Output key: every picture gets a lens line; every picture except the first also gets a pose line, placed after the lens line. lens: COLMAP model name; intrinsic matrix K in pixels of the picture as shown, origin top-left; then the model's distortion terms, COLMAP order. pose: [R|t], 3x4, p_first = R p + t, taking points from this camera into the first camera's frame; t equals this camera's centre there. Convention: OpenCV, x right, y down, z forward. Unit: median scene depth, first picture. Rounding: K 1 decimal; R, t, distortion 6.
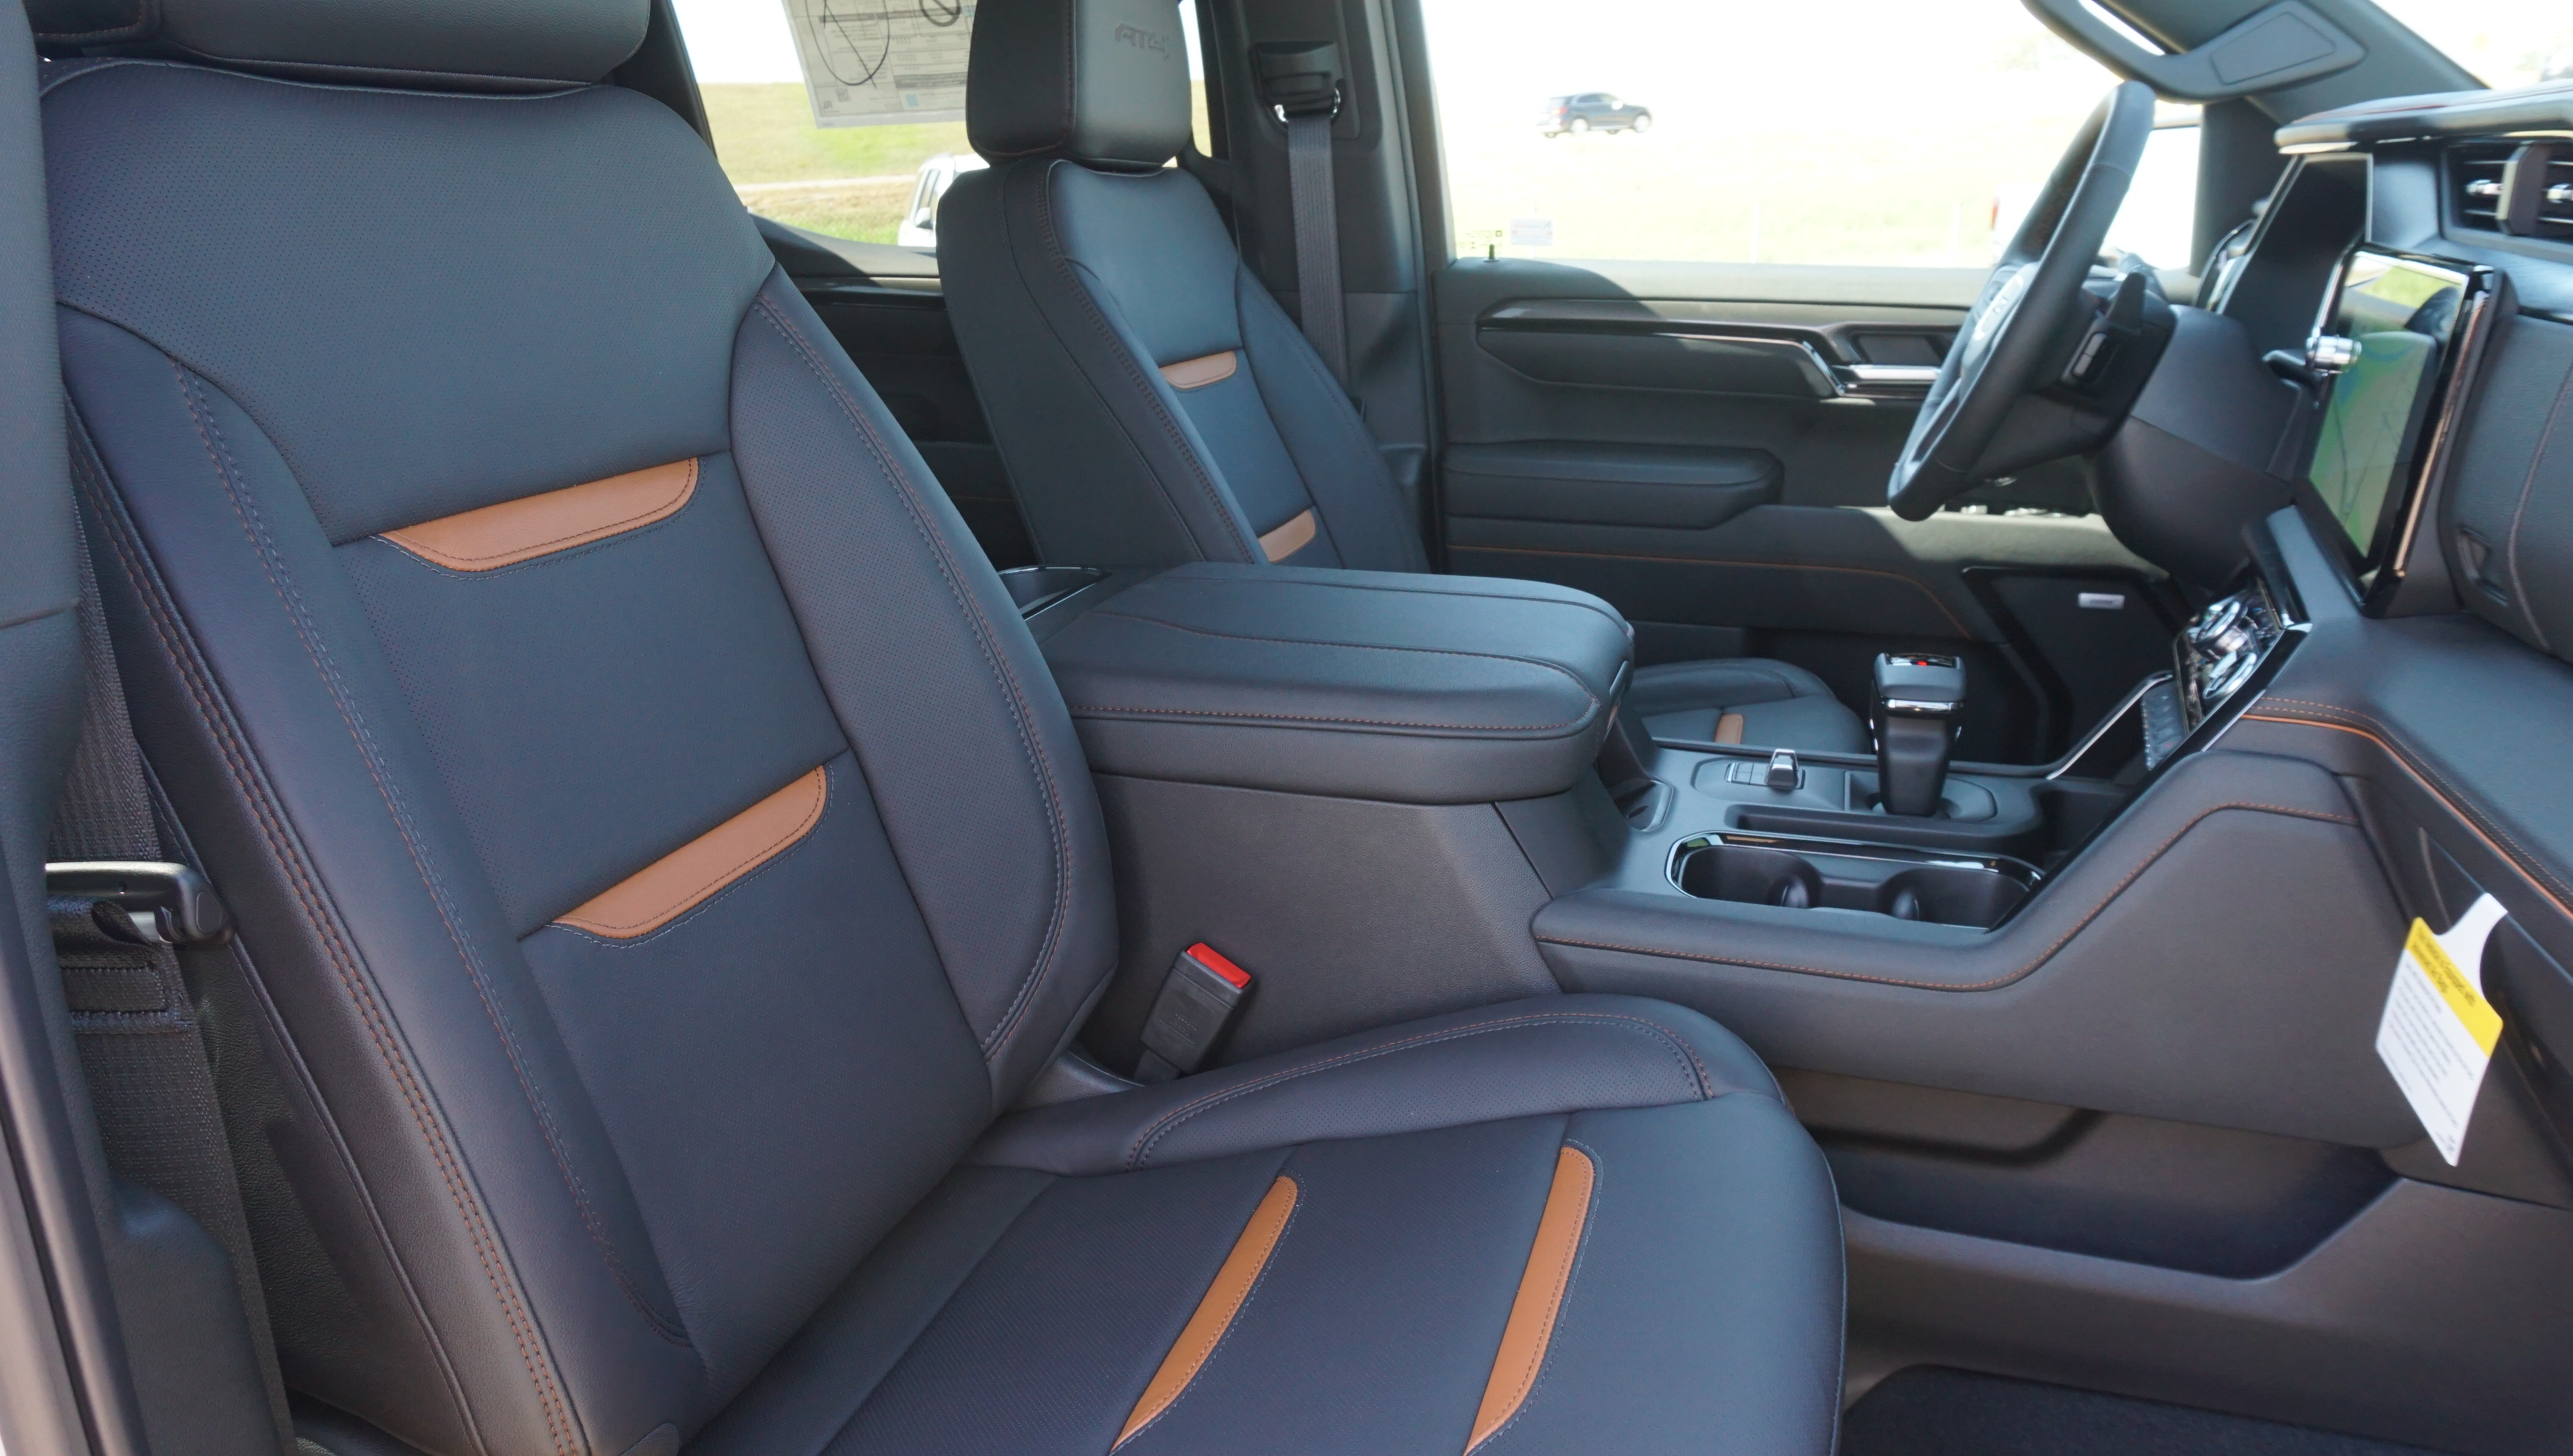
lens RADIAL K [[1751.9, 0, 1282.3], [0, 1751.9, 726.8], [0, 0, 1]] dist [-0.045128, 0.042740]
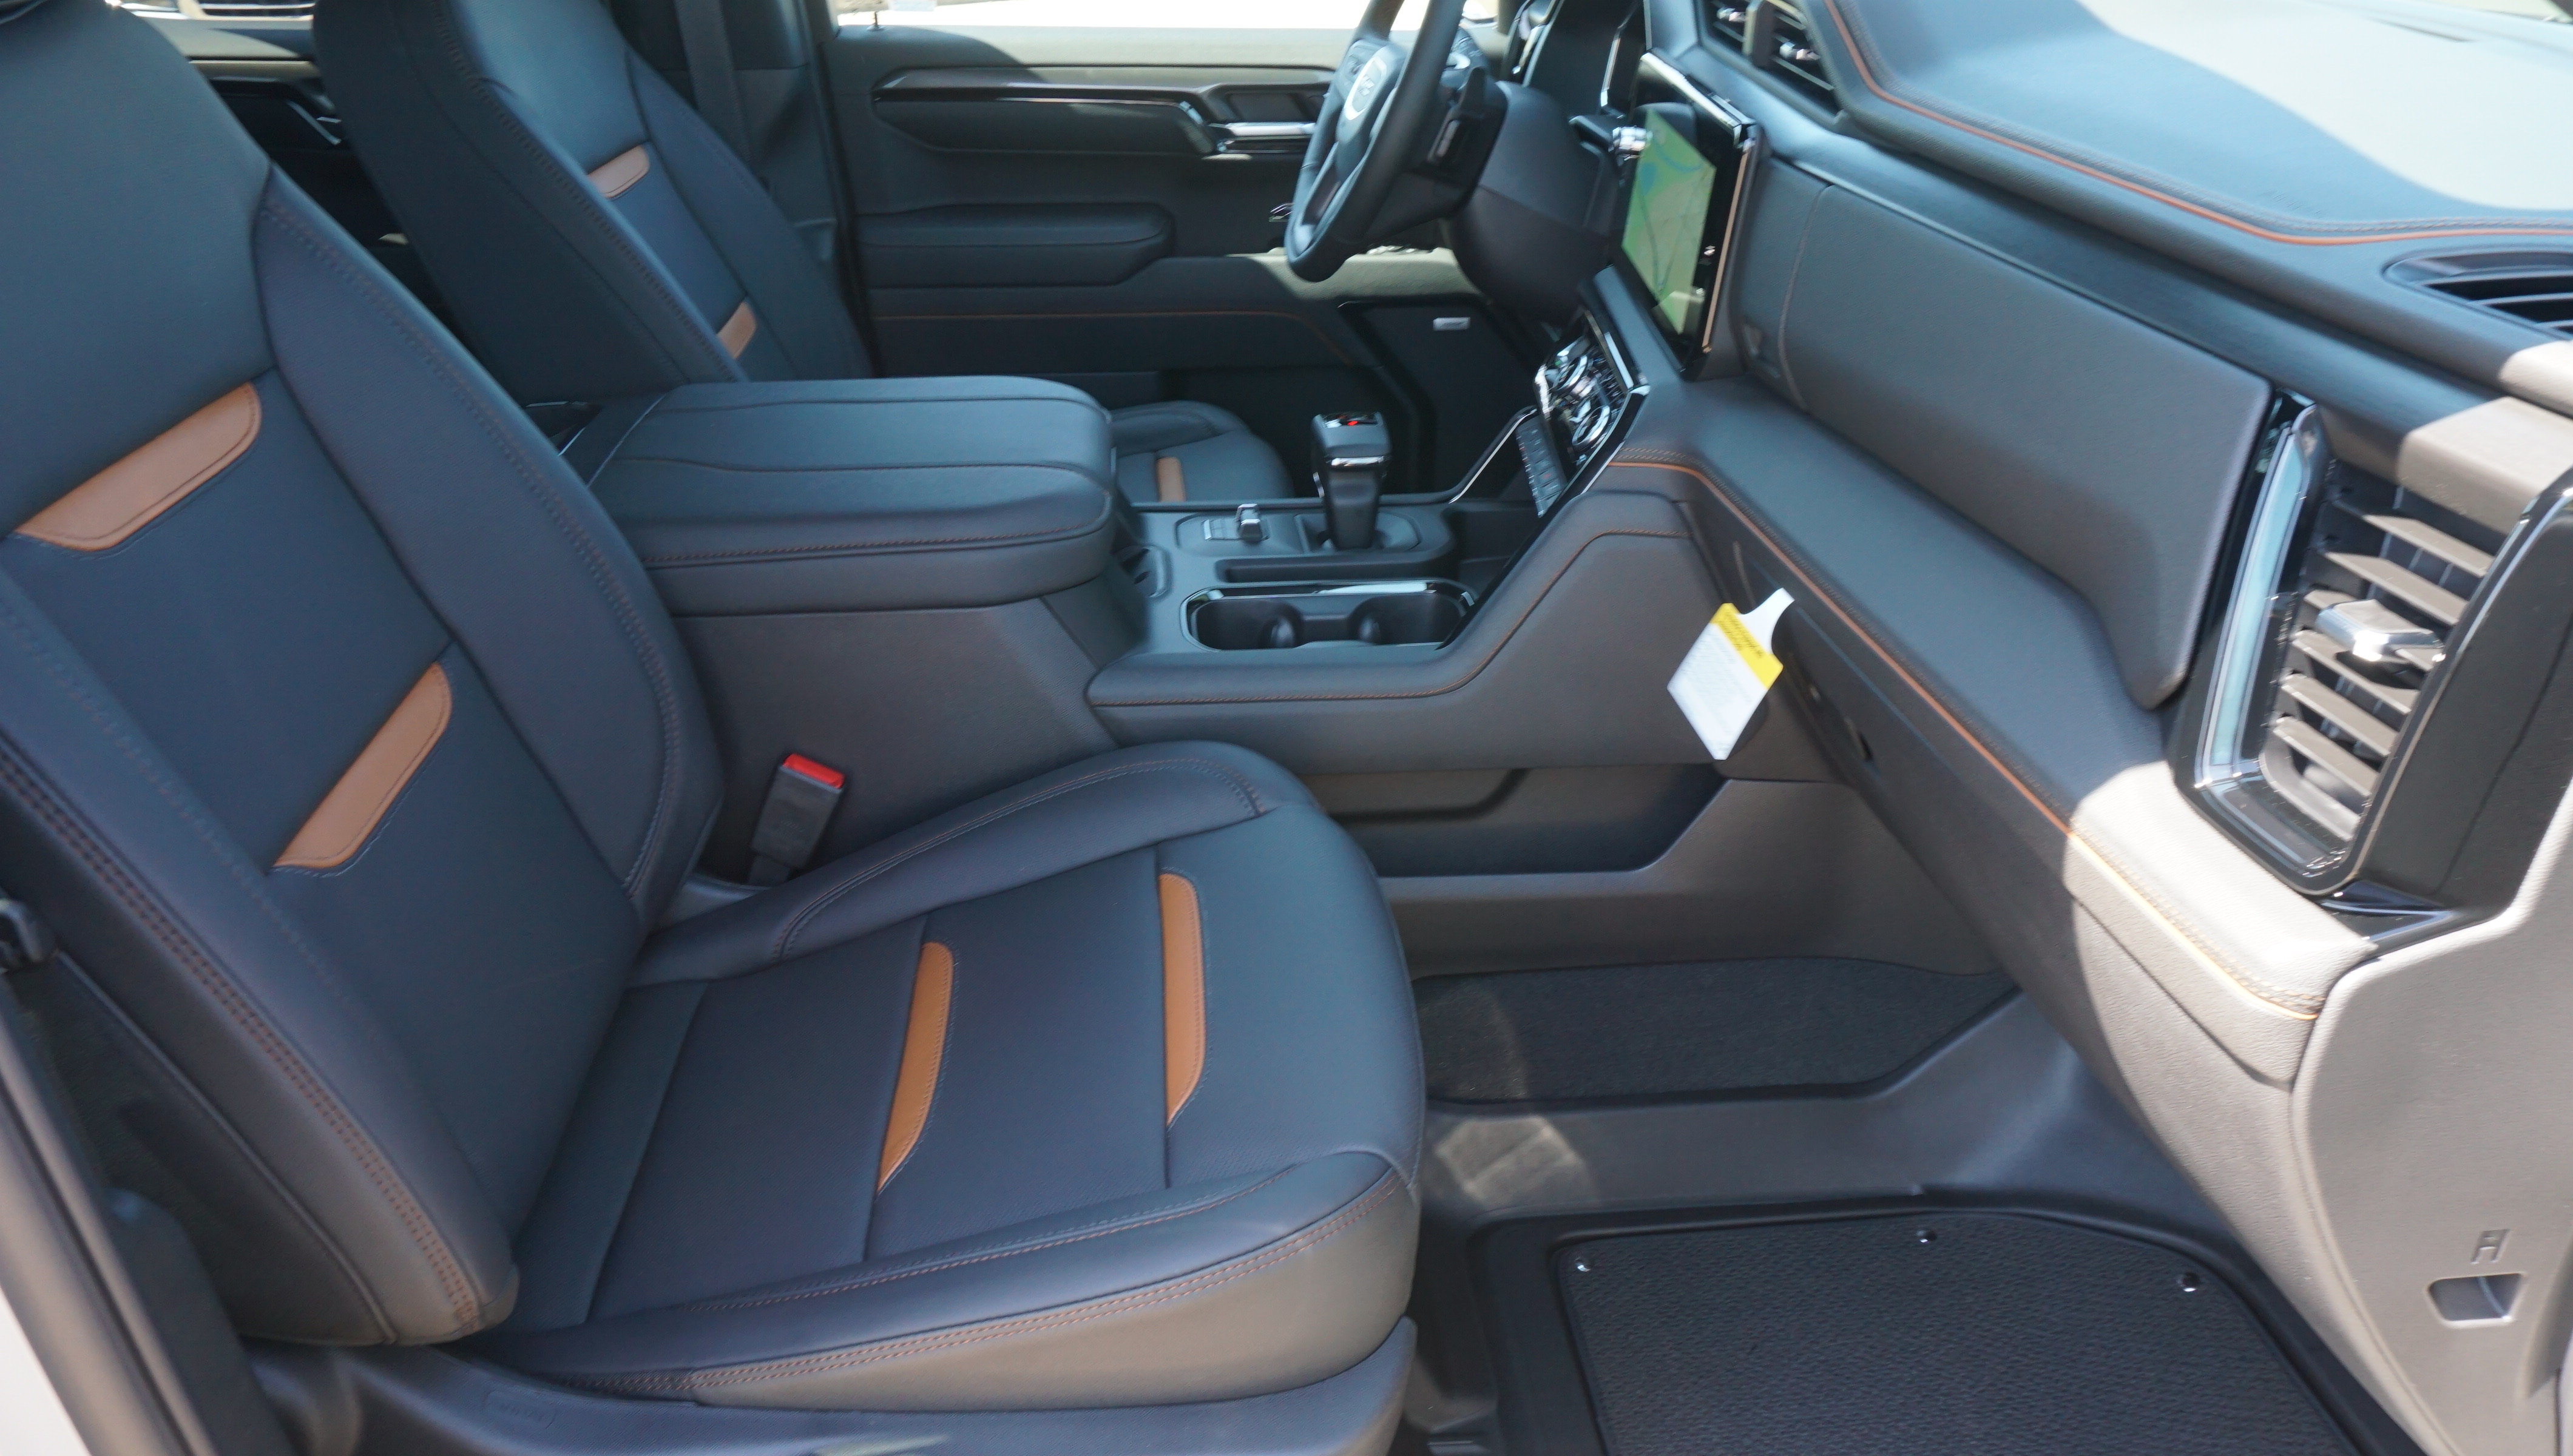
lens RADIAL K [[1751.9, 0, 1281.0], [0, 1751.9, 728.8], [0, 0, 1]] dist [-0.045128, 0.042740]
pose [[0.923585, -0.168330, 0.344464, -0.143407], [0.103131, 0.974424, 0.199657, -0.084378], [-0.369262, -0.148875, 0.917323, -0.135476]]
